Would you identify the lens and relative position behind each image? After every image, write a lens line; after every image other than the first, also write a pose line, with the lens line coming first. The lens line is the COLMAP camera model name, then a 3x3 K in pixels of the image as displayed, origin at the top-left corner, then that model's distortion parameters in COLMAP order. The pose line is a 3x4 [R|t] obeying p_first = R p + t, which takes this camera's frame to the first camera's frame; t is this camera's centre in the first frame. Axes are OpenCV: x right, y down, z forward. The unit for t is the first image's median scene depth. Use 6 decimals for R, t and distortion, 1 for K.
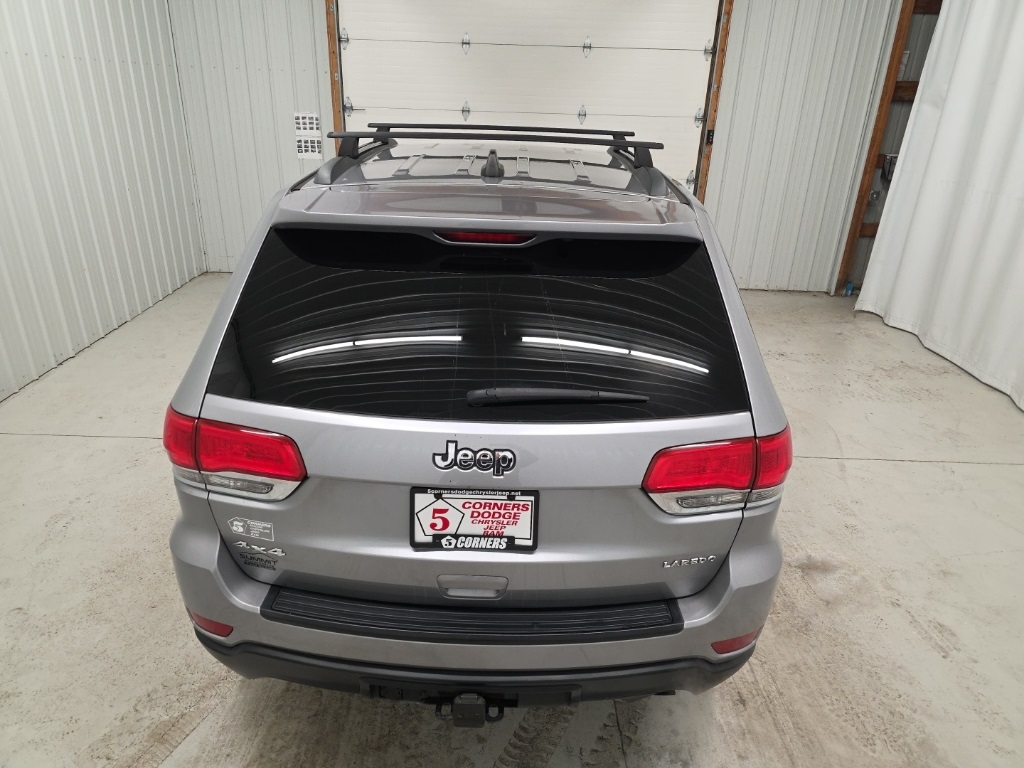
lens RADIAL K [[692.0, 0, 511.1], [0, 692.0, 385.0], [0, 0, 1]] dist [0.045496, -0.036051]
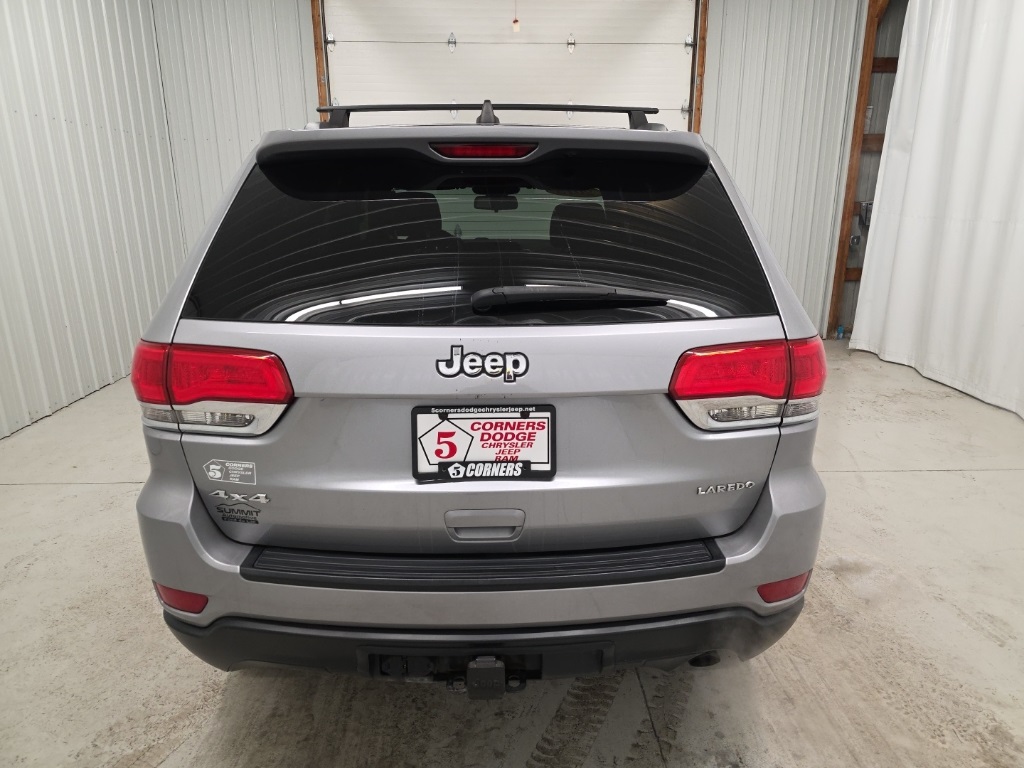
lens RADIAL K [[692.0, 0, 528.9], [0, 692.0, 381.1], [0, 0, 1]] dist [0.045496, -0.036051]
pose [[0.998489, -0.042234, 0.035158, -0.016752], [0.046724, 0.989244, -0.138612, 0.168517], [-0.028926, 0.140045, 0.989722, 0.074793]]
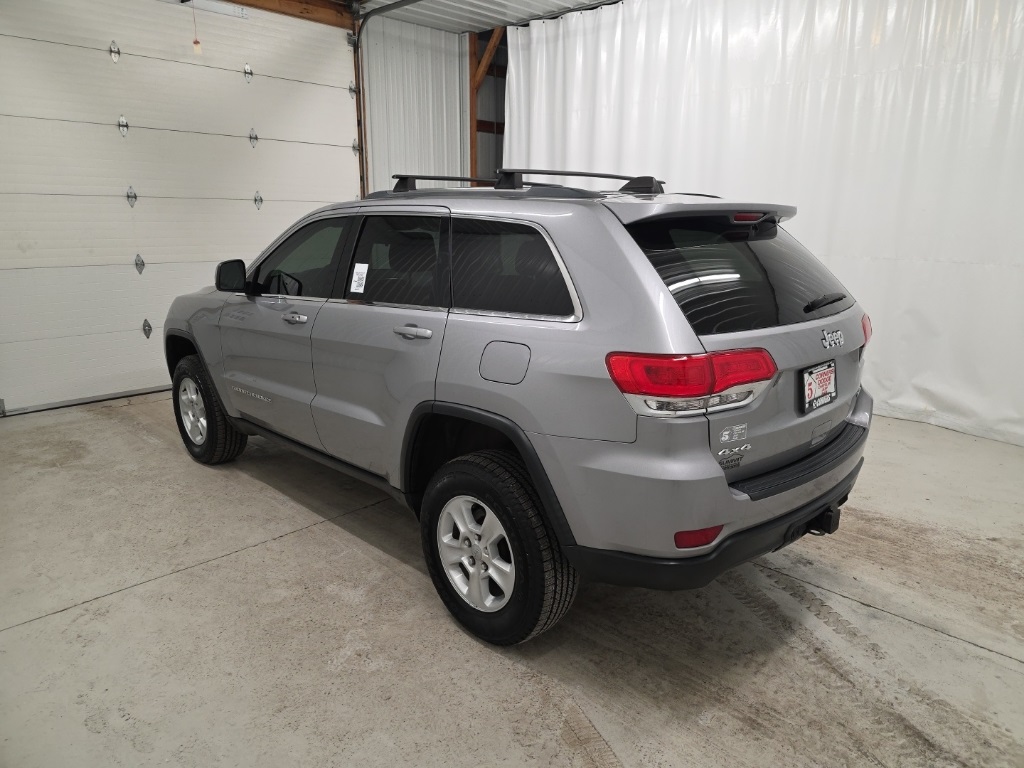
lens RADIAL K [[692.0, 0, 526.8], [0, 692.0, 374.5], [0, 0, 1]] dist [0.045496, -0.036051]
pose [[0.688327, -0.184040, 0.701666, -1.107737], [0.295676, 0.954463, -0.039709, 0.027534], [-0.662406, 0.234799, 0.711399, 0.224018]]
